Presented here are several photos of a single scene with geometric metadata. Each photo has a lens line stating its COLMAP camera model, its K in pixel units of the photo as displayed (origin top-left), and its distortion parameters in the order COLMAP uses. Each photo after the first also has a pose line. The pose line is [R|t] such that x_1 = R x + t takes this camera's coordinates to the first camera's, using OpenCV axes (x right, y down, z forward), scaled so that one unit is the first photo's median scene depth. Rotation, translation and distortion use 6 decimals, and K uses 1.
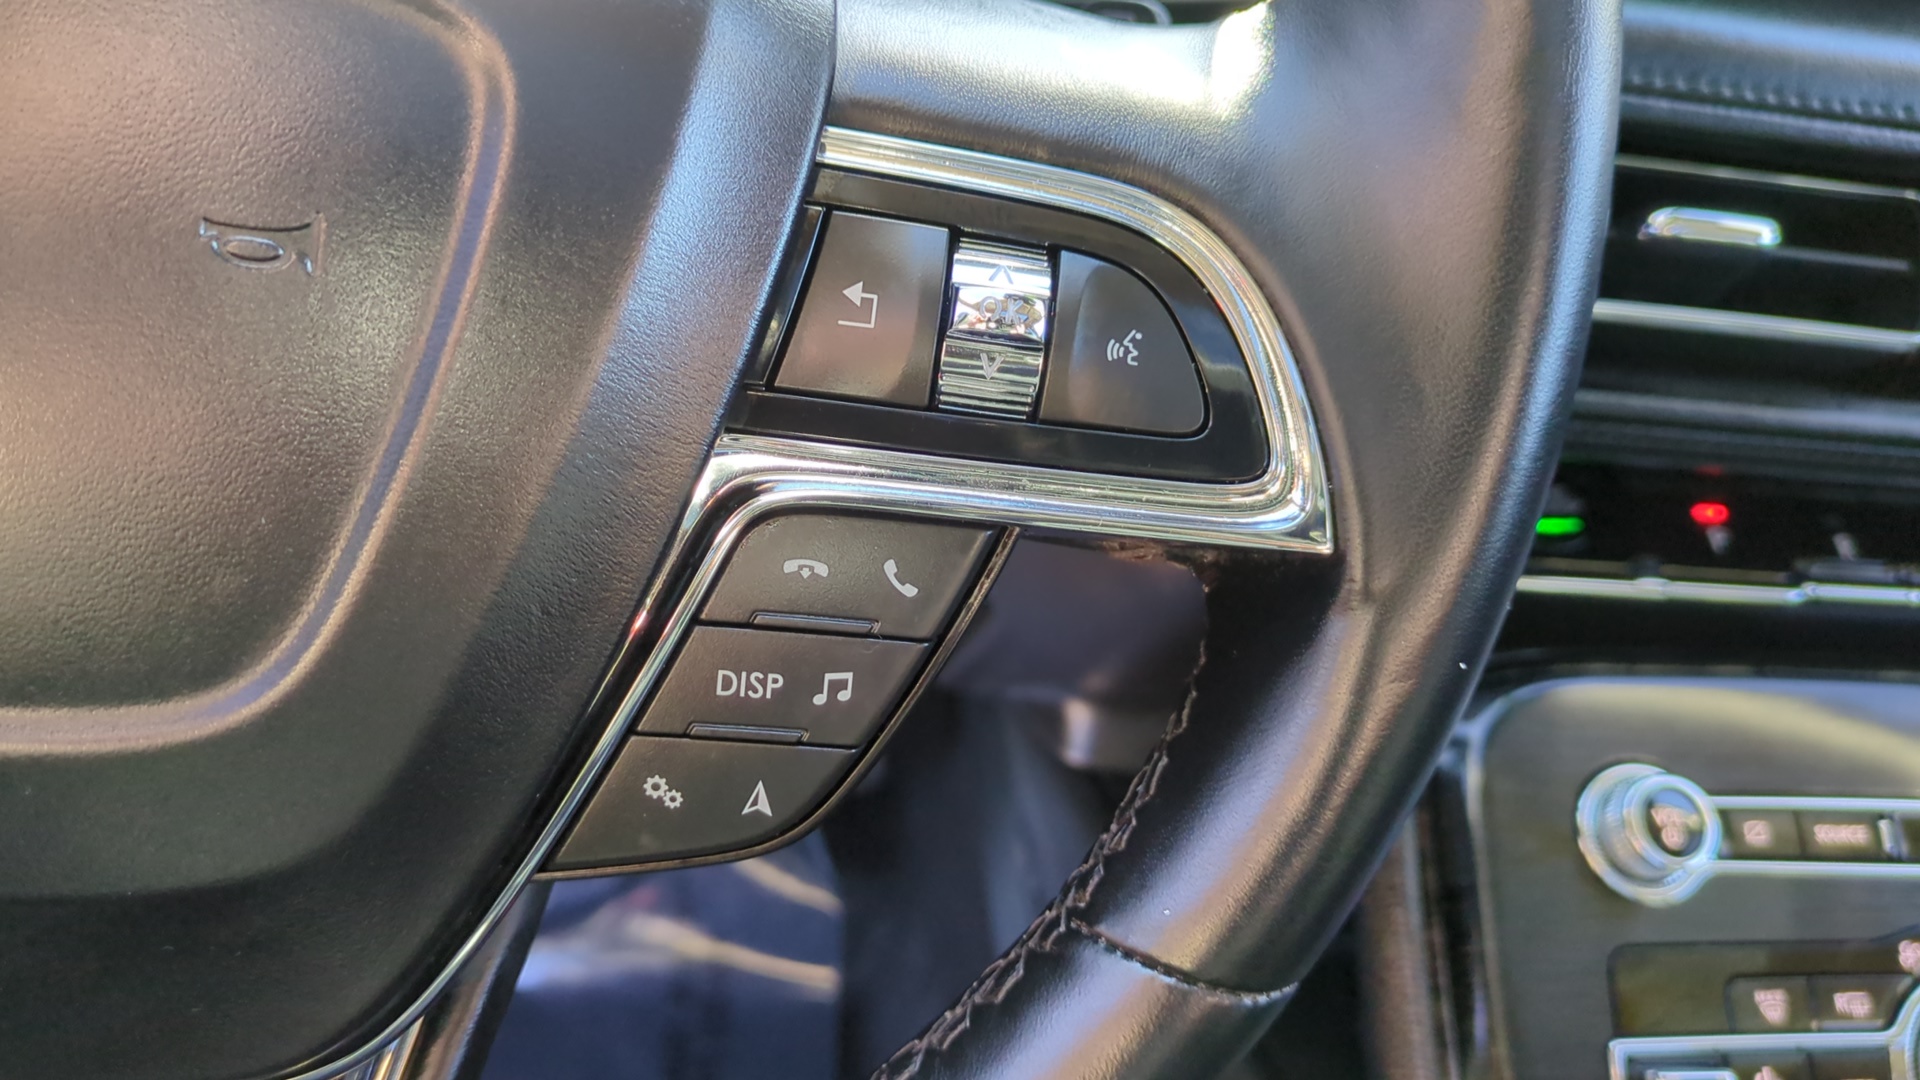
lens RADIAL K [[1633.4, 0, 960.0], [0, 1633.4, 540.0], [0, 0, 1]] dist [0.092772, -0.131464]
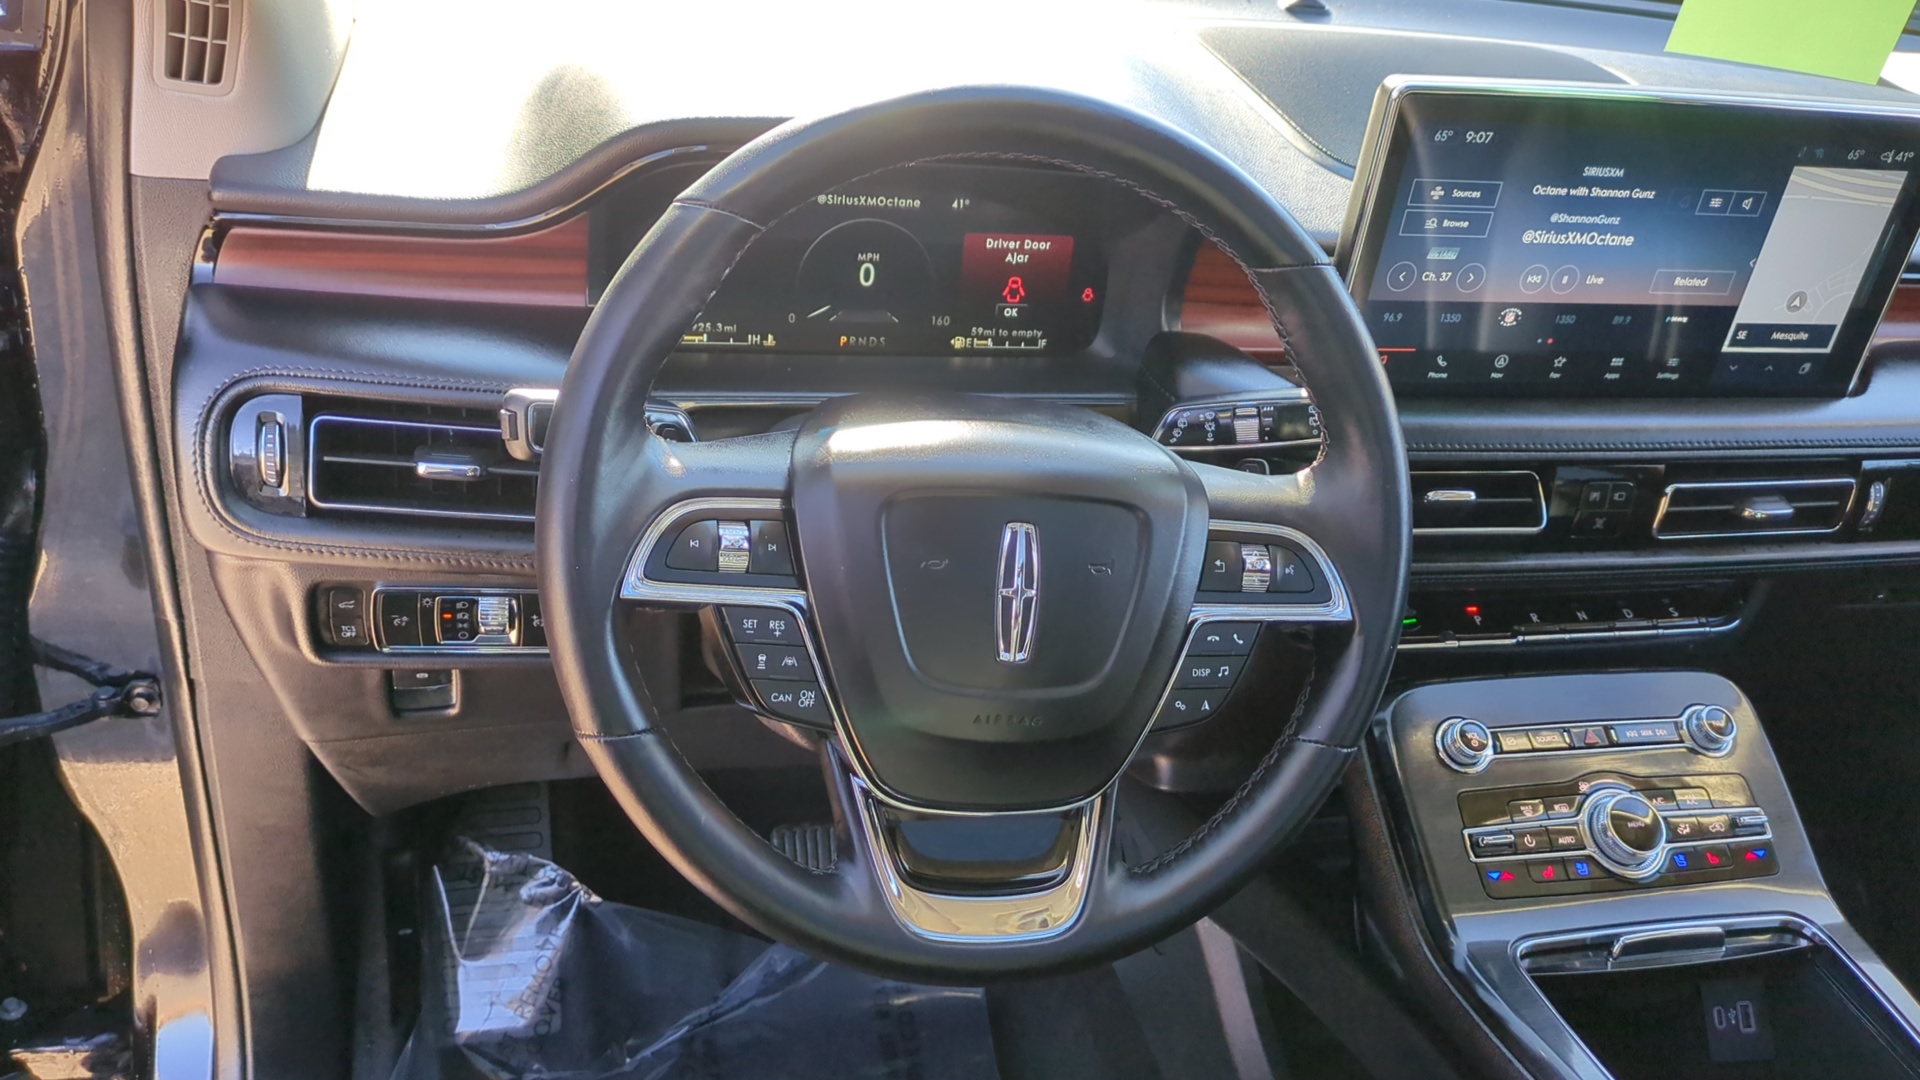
lens RADIAL K [[1633.4, 0, 960.0], [0, 1633.4, 540.0], [0, 0, 1]] dist [0.092772, -0.131464]
pose [[0.990804, -0.096788, 0.094552, -0.552991], [0.107280, 0.987782, -0.113035, 0.086027], [-0.082456, 0.122139, 0.989082, -1.462725]]
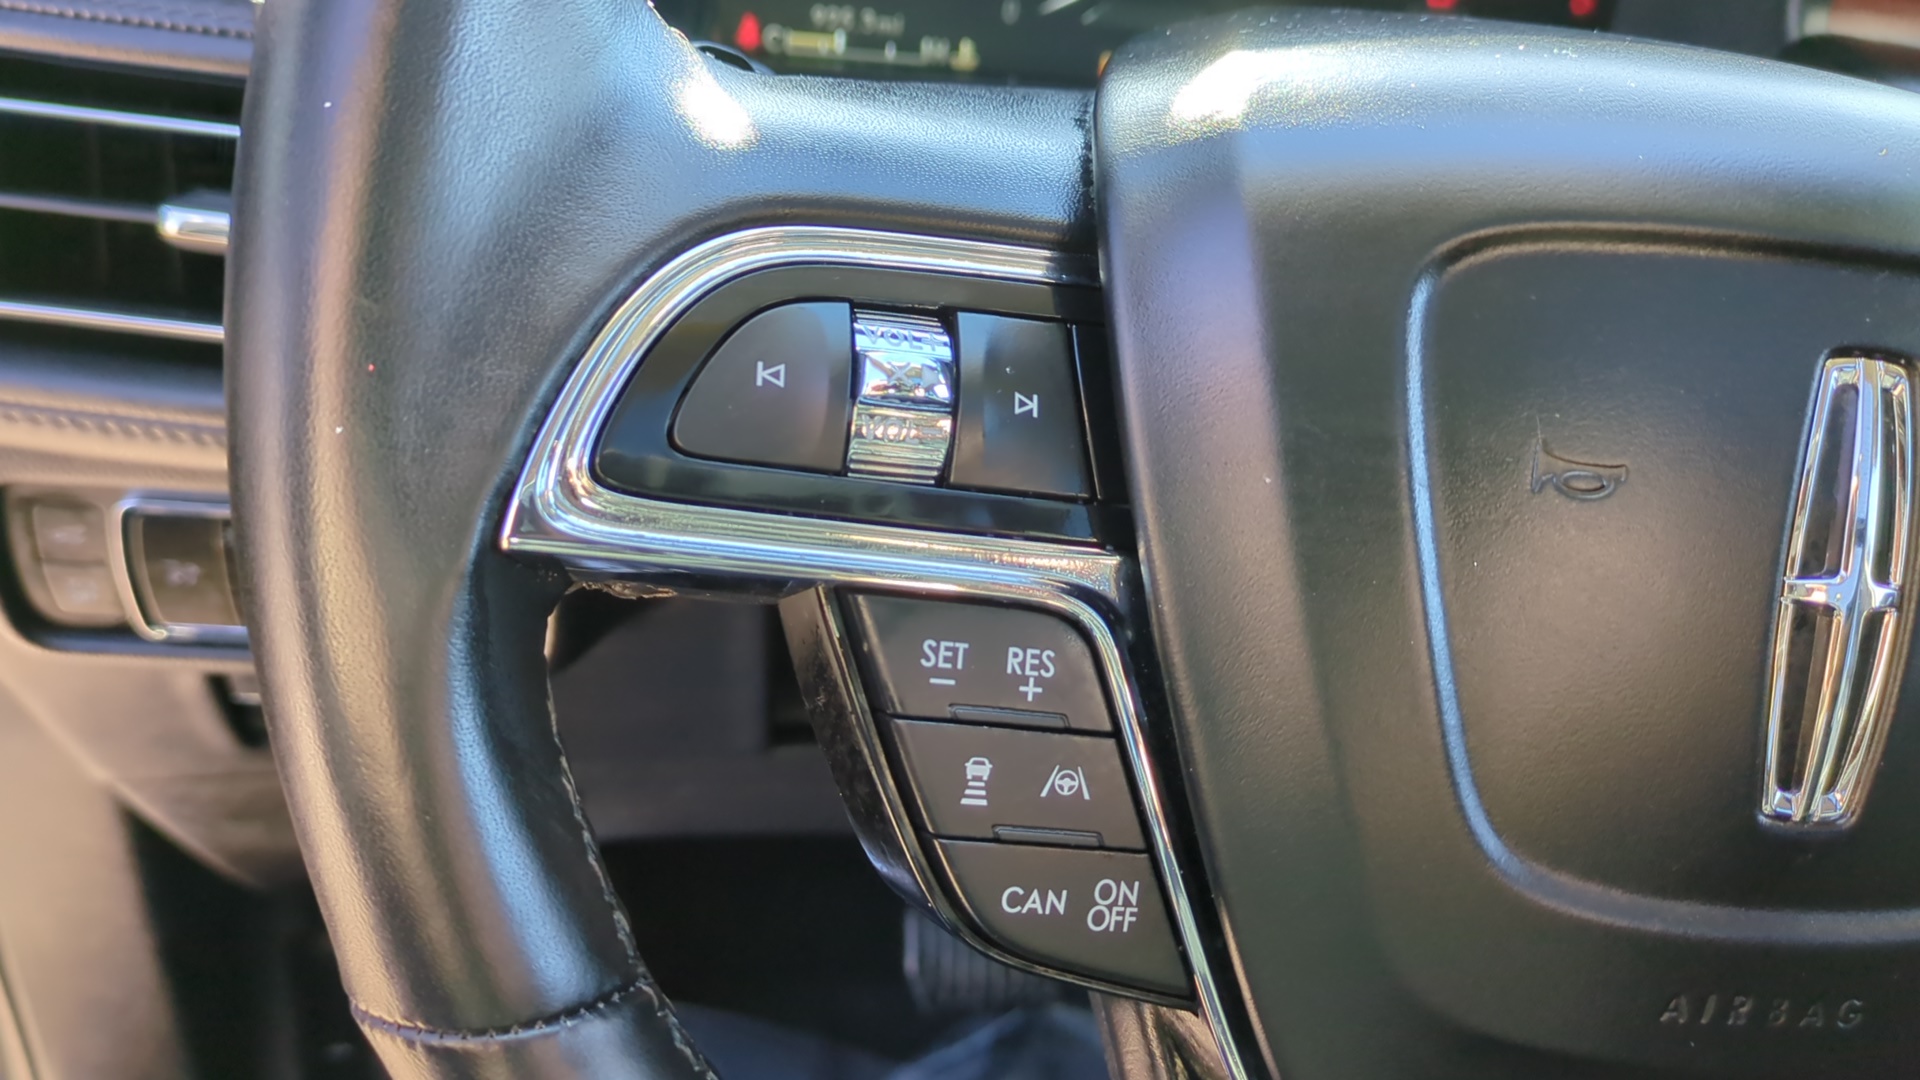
lens RADIAL K [[1633.4, 0, 960.0], [0, 1633.4, 540.0], [0, 0, 1]] dist [0.092772, -0.131464]
pose [[0.998378, -0.054052, 0.017888, -0.627994], [0.055499, 0.994035, -0.093880, -0.047208], [-0.012707, 0.094721, 0.995423, -0.099275]]
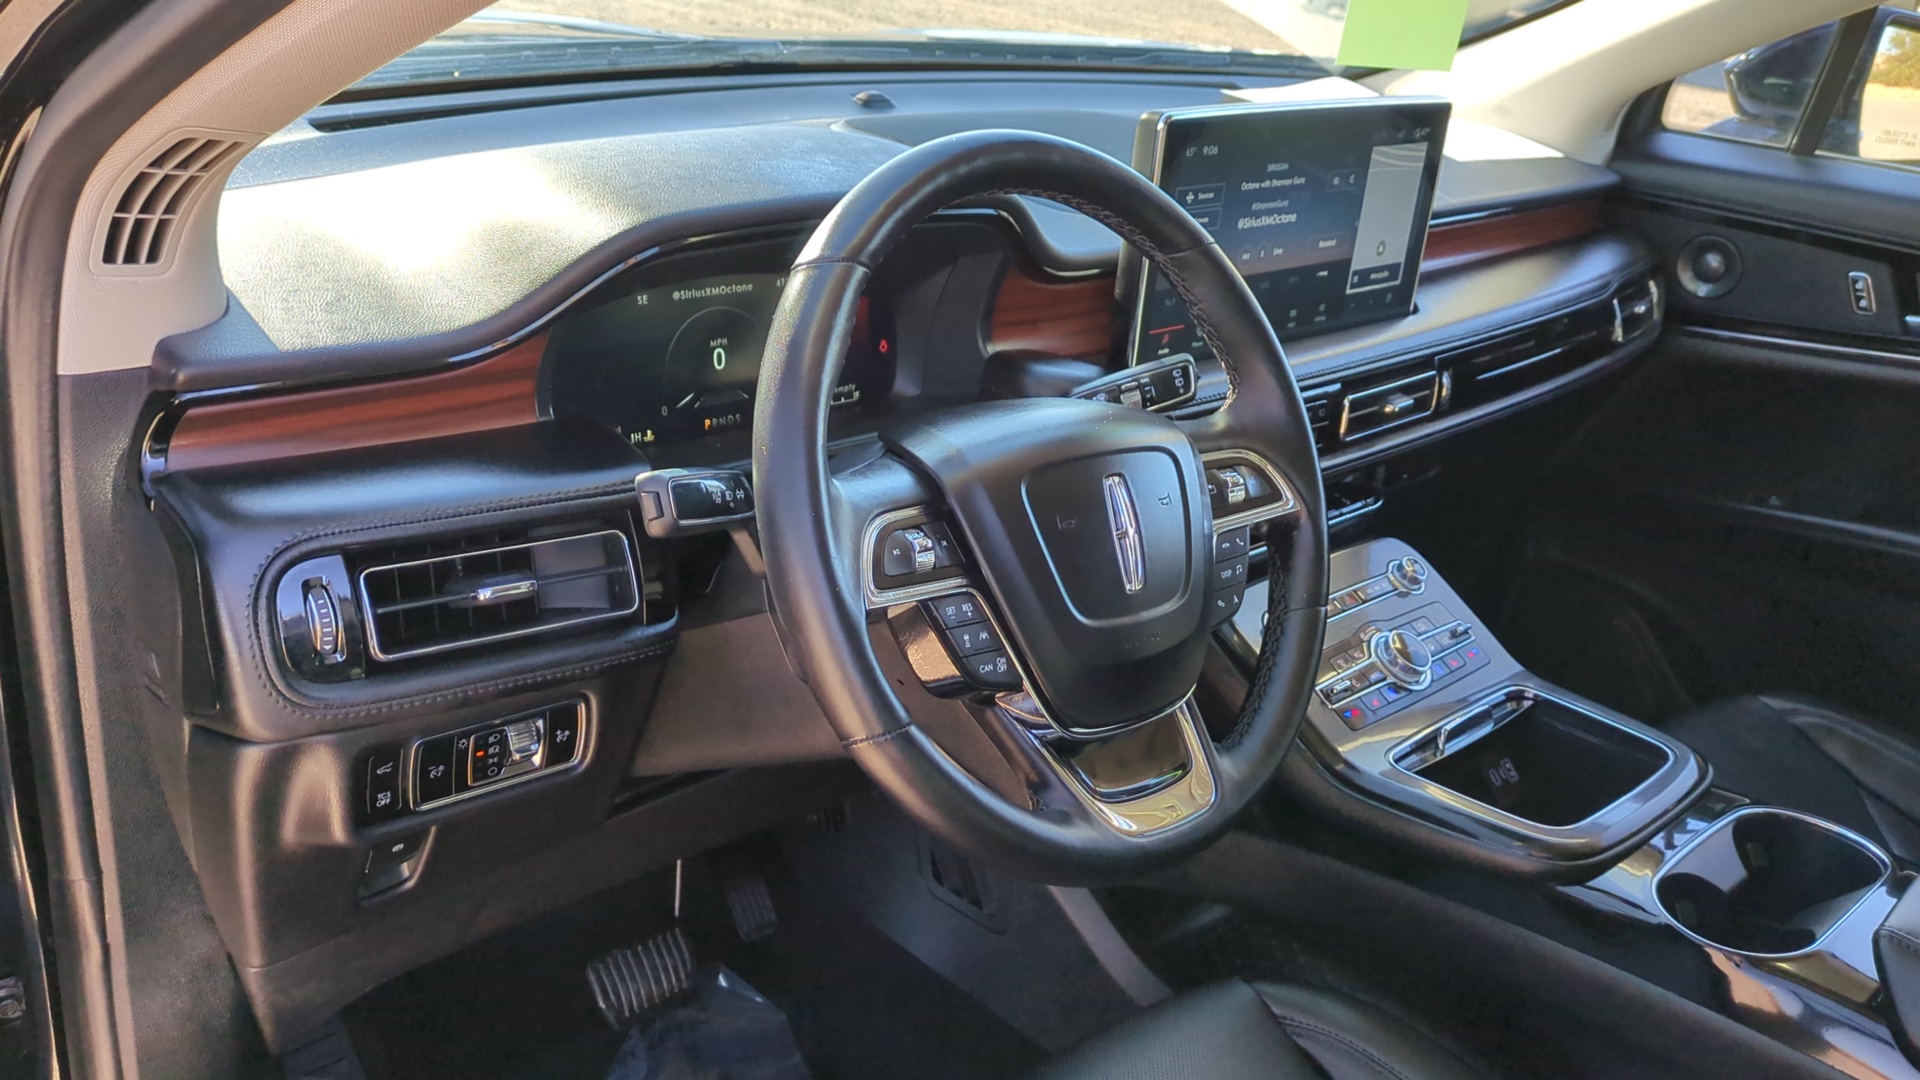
lens RADIAL K [[1633.4, 0, 960.0], [0, 1633.4, 540.0], [0, 0, 1]] dist [0.092772, -0.131464]
pose [[0.791985, -0.311420, 0.525145, -1.740174], [0.409548, 0.908891, -0.078663, 0.030264], [-0.452802, 0.277372, 0.847369, -1.413508]]
